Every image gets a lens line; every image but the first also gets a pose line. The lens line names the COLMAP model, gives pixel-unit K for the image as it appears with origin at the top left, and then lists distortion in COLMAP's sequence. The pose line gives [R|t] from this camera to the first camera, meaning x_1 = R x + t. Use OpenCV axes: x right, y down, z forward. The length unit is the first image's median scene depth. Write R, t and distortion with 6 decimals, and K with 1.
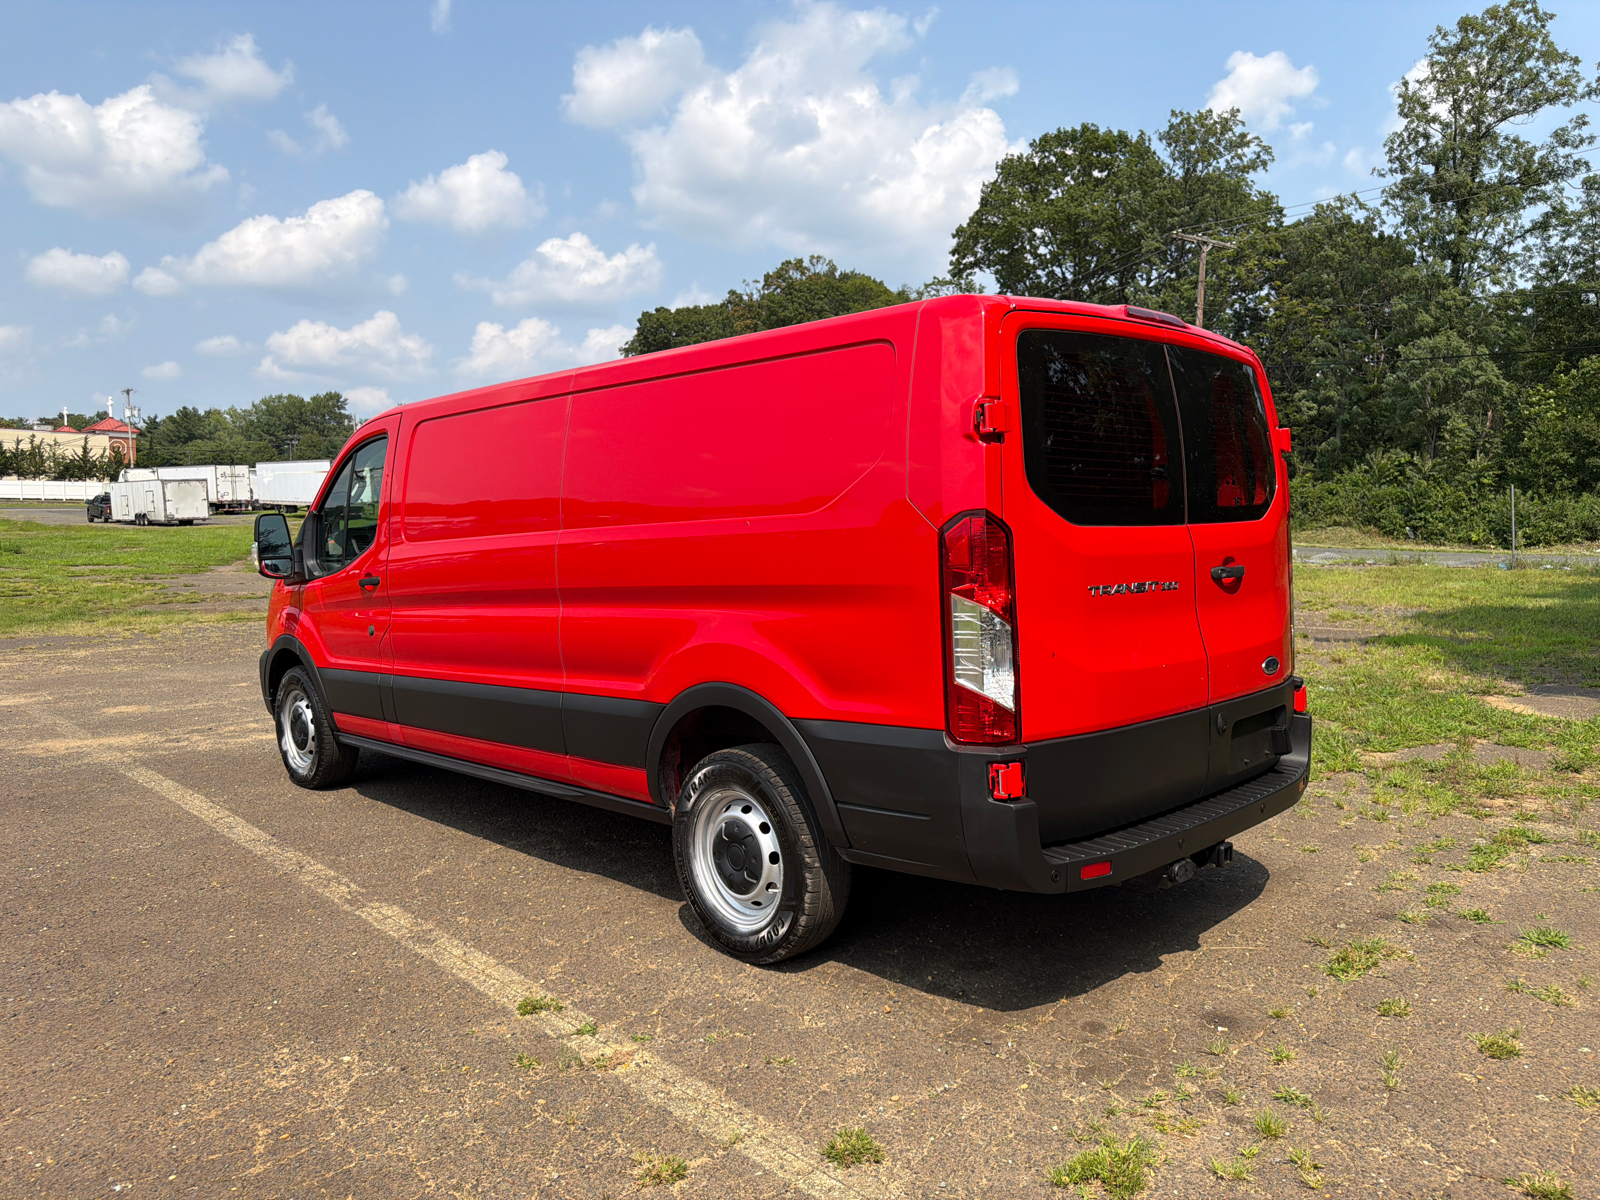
lens RADIAL K [[1143.3, 0, 789.0], [0, 1143.3, 600.2], [0, 0, 1]] dist [0.025247, -0.037803]
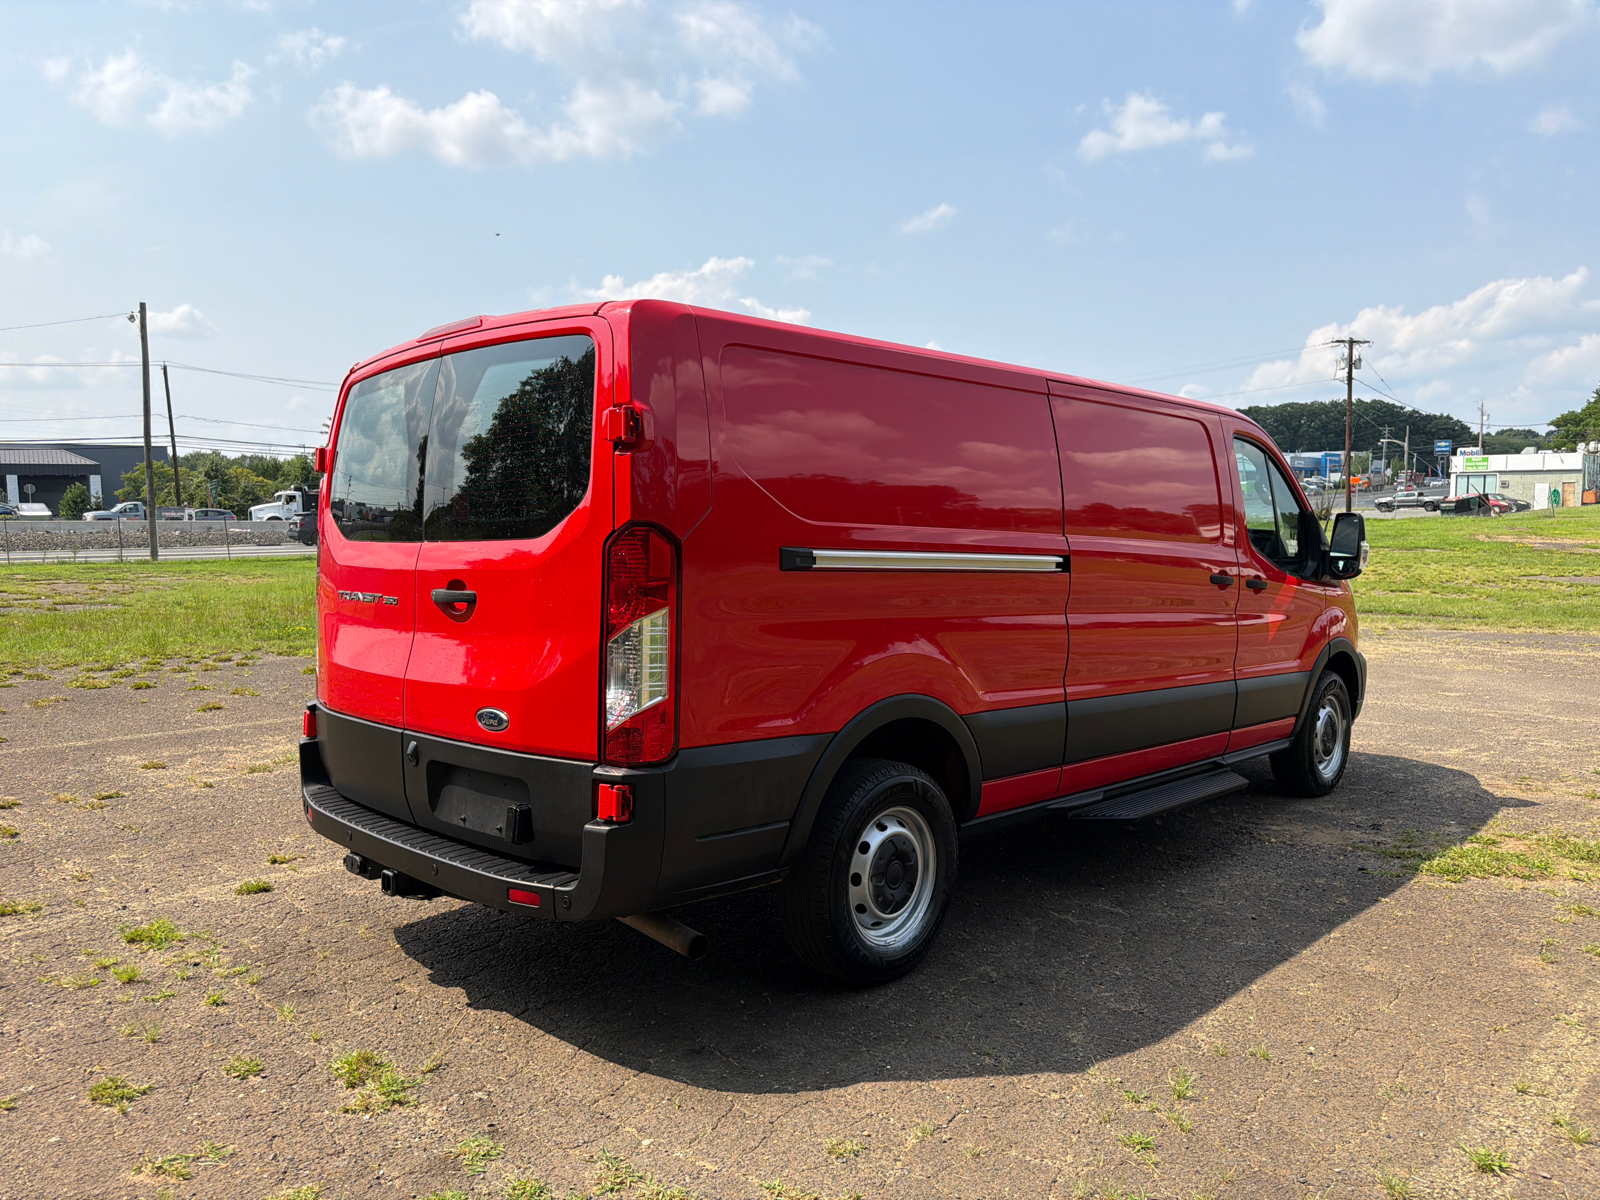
lens RADIAL K [[1138.3, 0, 799.8], [0, 1138.3, 631.0], [0, 0, 1]] dist [0.070237, -0.105644]
pose [[0.012469, 0.096243, -0.995280, 0.986430], [-0.062031, 0.993515, 0.095295, -0.076853], [0.997996, 0.060550, 0.018358, 0.976221]]
